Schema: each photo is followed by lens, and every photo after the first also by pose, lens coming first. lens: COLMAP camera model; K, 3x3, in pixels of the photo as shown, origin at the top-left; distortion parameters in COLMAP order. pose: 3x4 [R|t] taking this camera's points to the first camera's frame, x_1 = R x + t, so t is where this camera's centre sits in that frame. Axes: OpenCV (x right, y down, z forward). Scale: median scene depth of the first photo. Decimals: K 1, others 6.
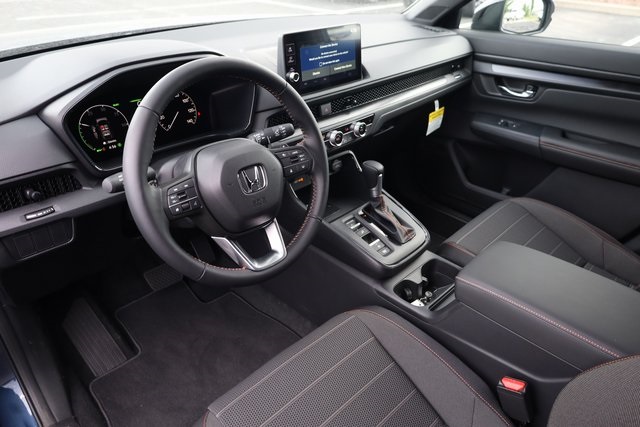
lens RADIAL K [[447.7, 0, 320.0], [0, 447.7, 213.5], [0, 0, 1]] dist [-0.240938, -0.000456]
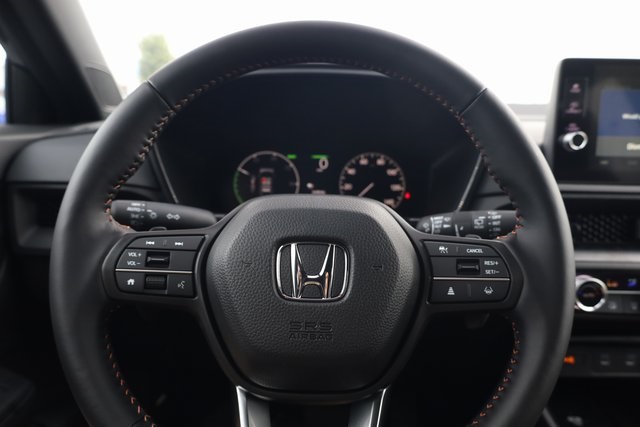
lens RADIAL K [[435.9, 0, 320.0], [0, 435.9, 213.5], [0, 0, 1]] dist [0.003337, -0.001840]
pose [[0.724289, 0.127299, -0.677643, 0.103031], [-0.338741, 0.921720, -0.188908, -0.045845], [0.600550, 0.366370, 0.710713, 0.615172]]
